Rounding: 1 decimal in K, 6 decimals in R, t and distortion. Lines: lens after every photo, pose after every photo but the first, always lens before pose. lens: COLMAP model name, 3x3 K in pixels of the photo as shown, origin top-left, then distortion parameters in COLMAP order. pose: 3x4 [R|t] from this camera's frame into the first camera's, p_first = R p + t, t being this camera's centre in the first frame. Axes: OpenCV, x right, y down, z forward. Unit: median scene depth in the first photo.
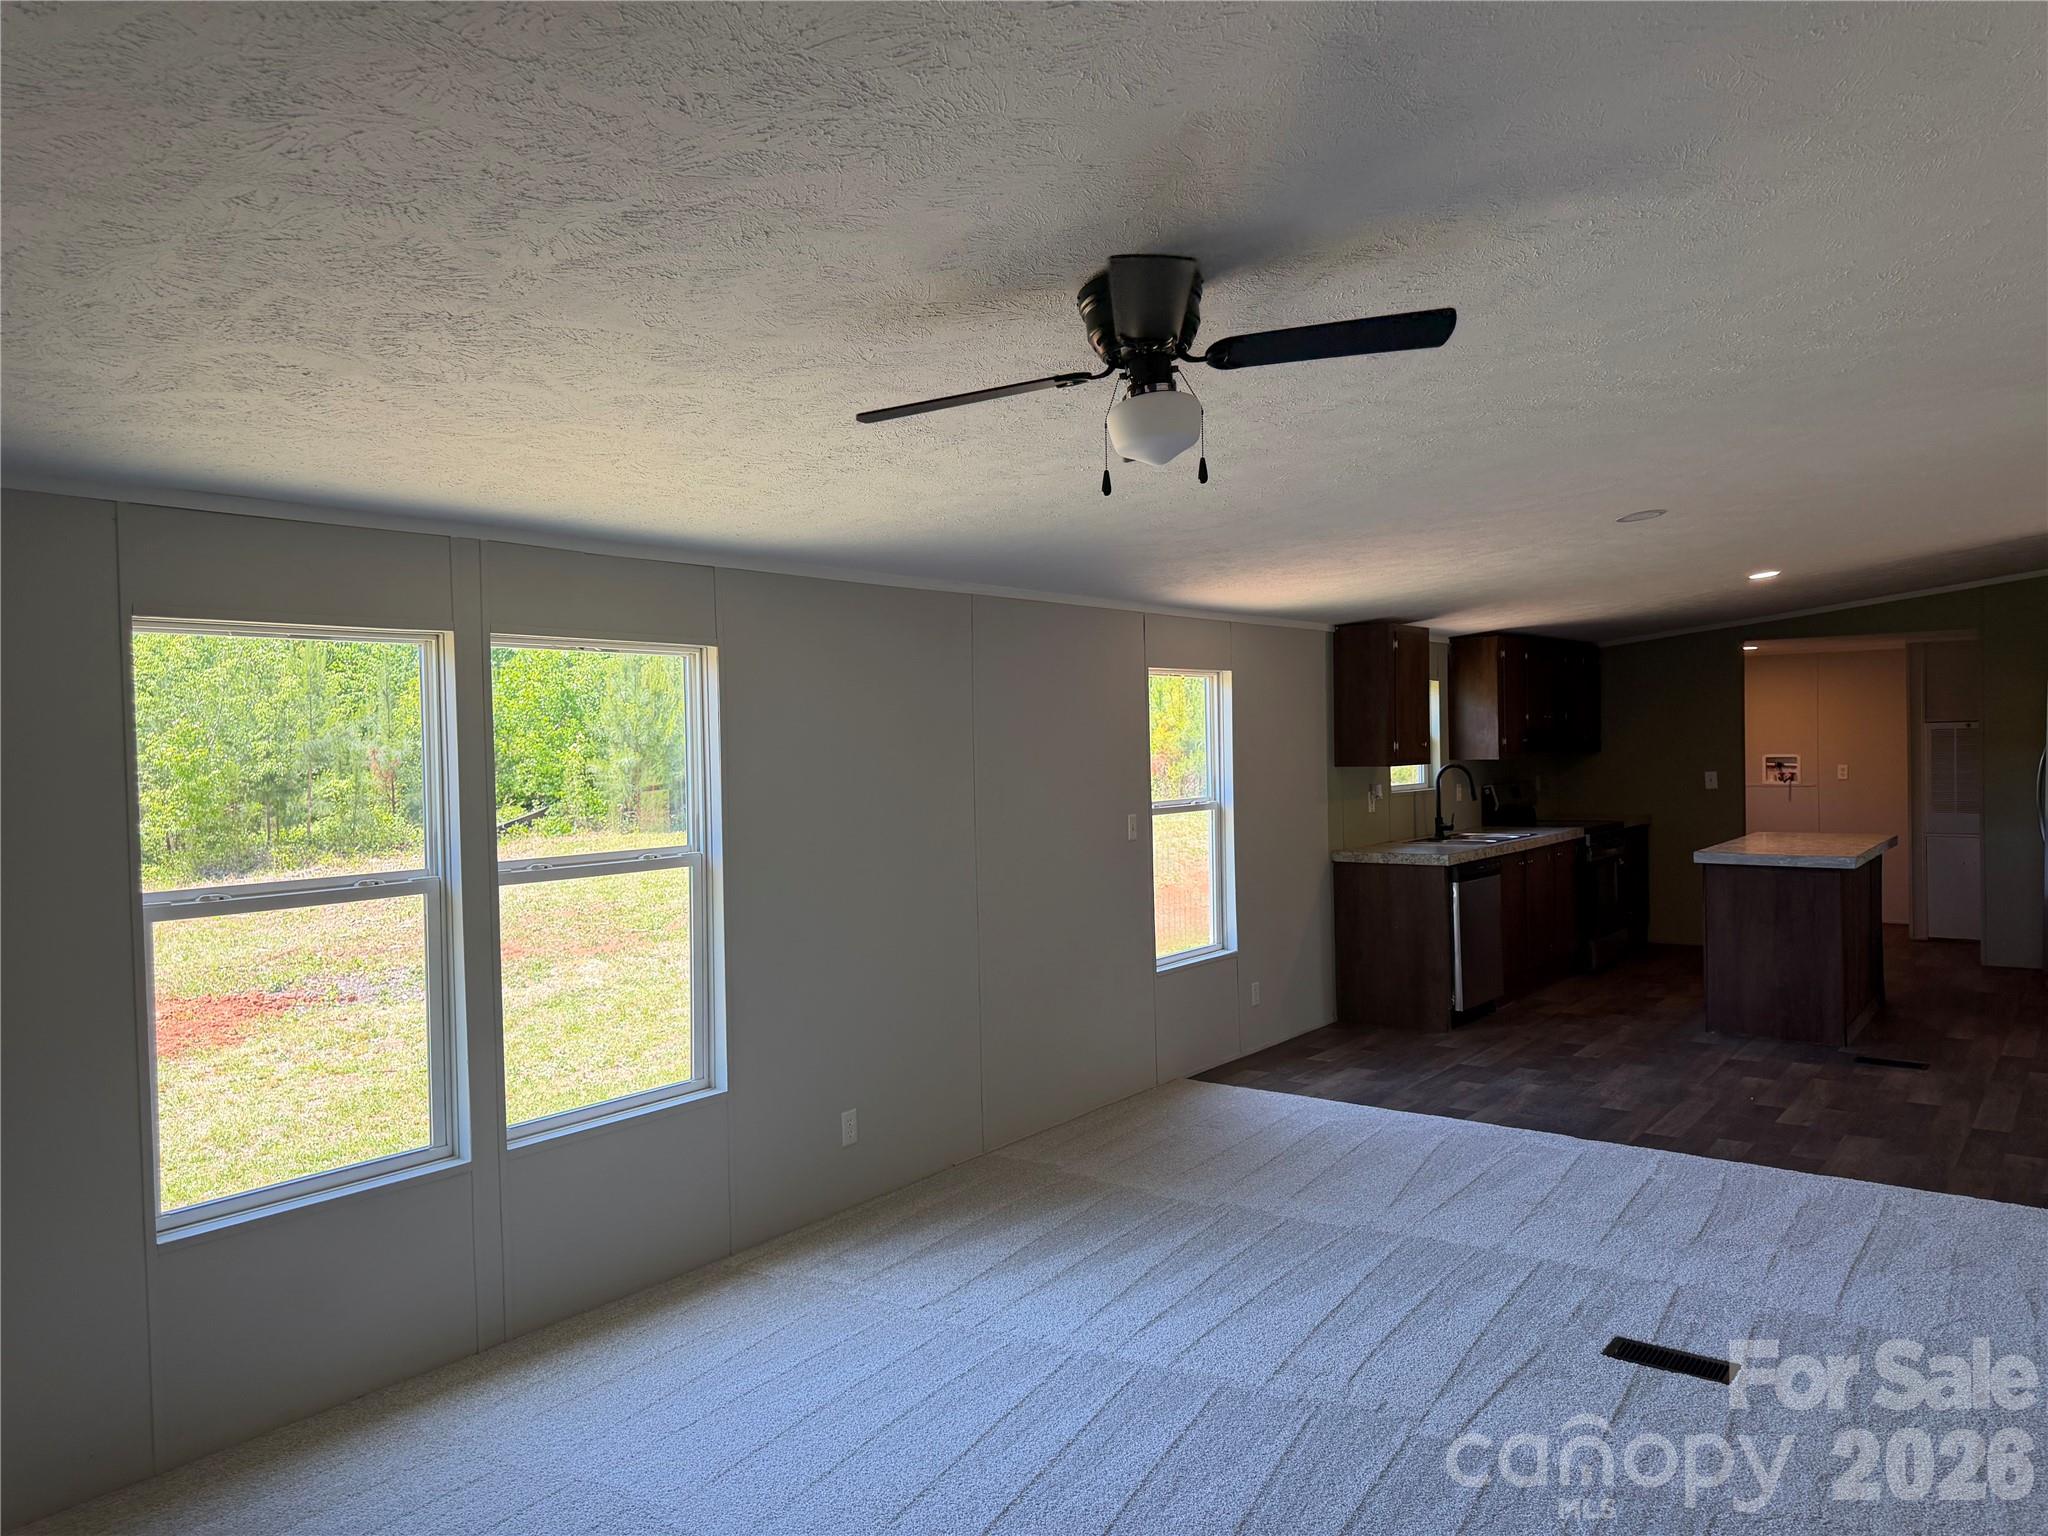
lens RADIAL K [[1487.7, 0, 1036.4], [0, 1487.7, 780.3], [0, 0, 1]] dist [0.055361, 0.004239]
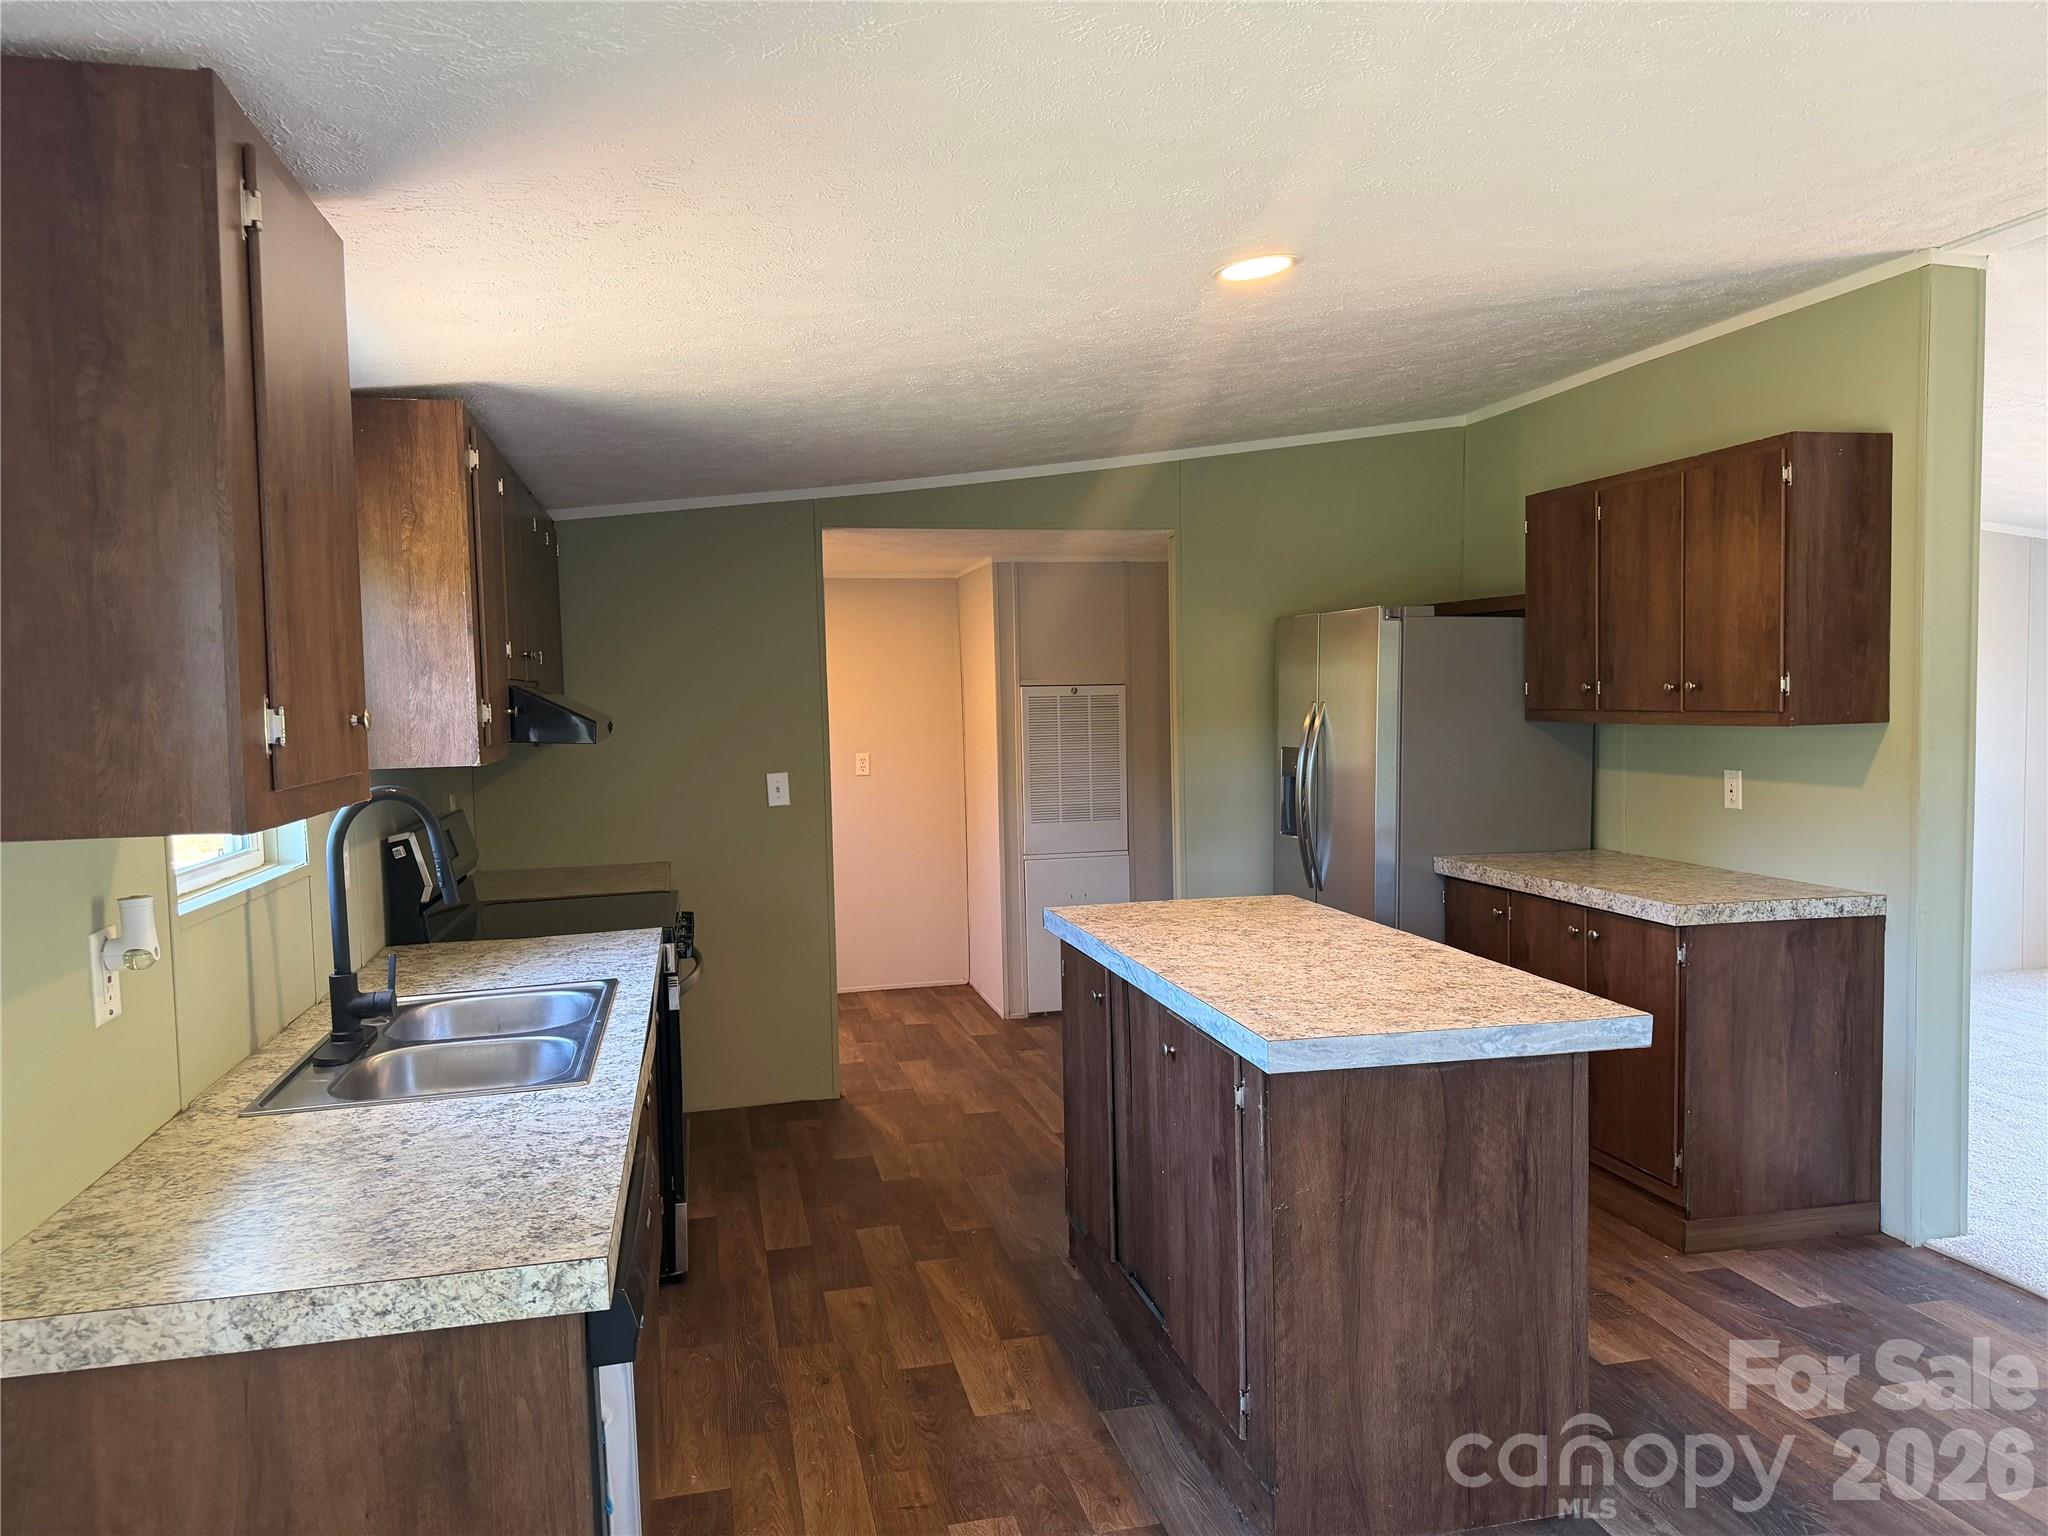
lens RADIAL K [[1450.1, 0, 1026.2], [0, 1450.1, 778.3], [0, 0, 1]] dist [0.034571, -0.031283]
pose [[0.650972, -0.037621, 0.758169, 0.155922], [0.029203, 0.999273, 0.024511, -0.017380], [-0.758540, 0.006185, 0.651597, 0.785057]]
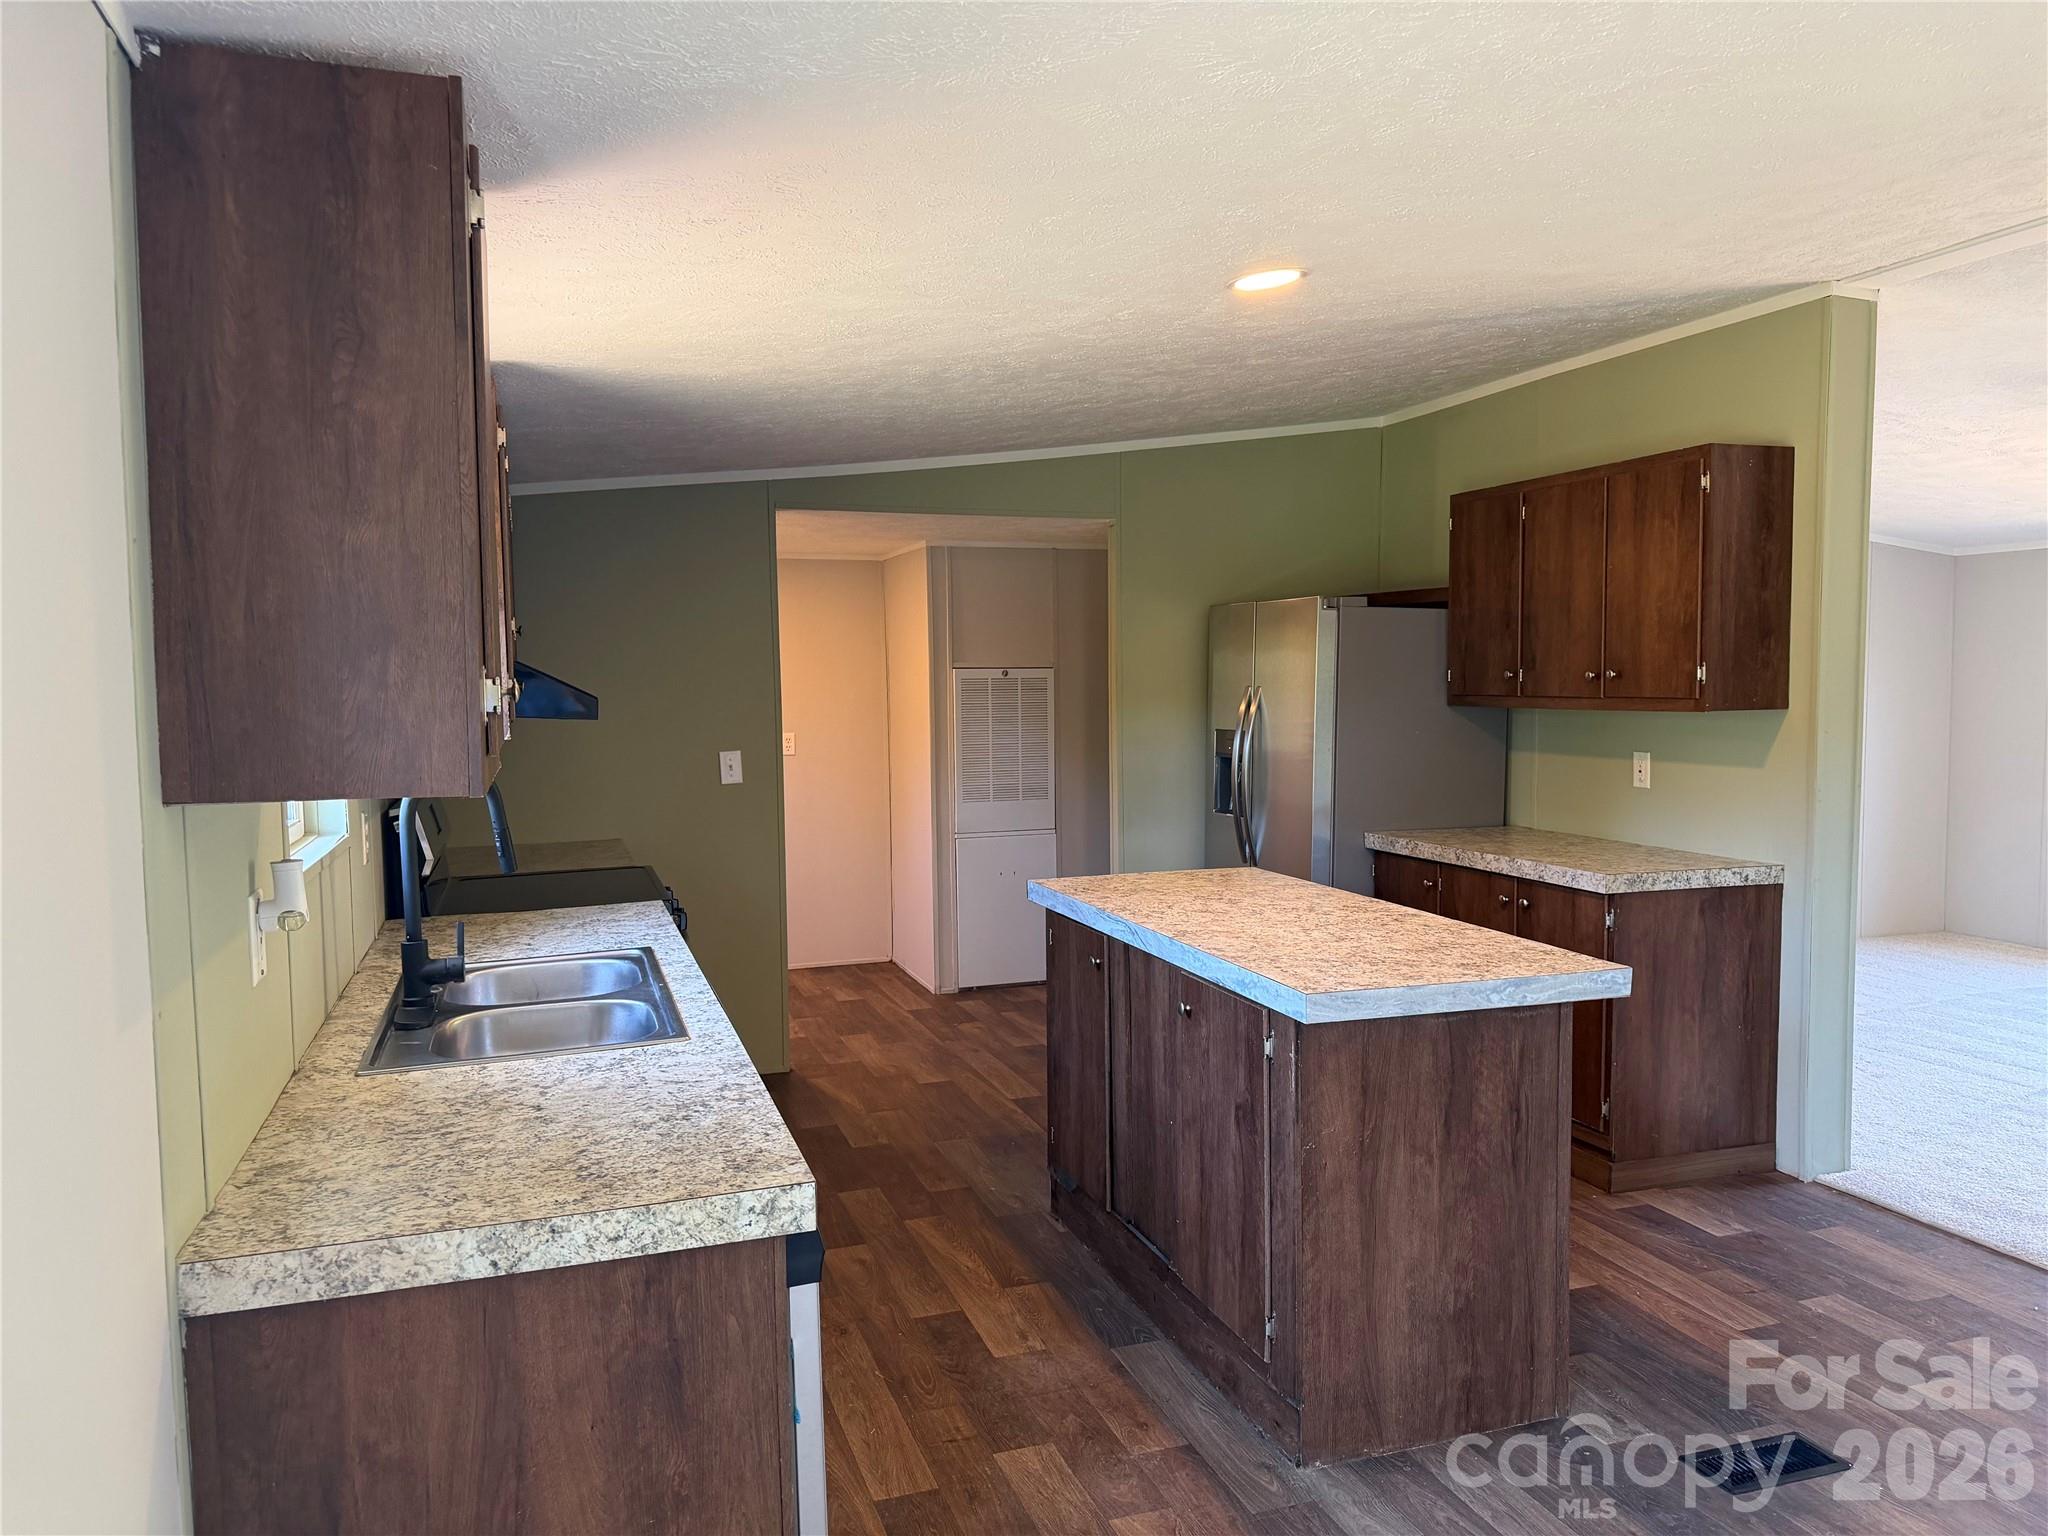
lens RADIAL K [[1450.1, 0, 1030.4], [0, 1450.1, 773.2], [0, 0, 1]] dist [0.034571, -0.031283]
pose [[0.569023, -0.041199, 0.821289, 0.111958], [0.022222, 0.999150, 0.034726, -0.016920], [-0.822021, -0.001509, 0.569455, 0.807257]]
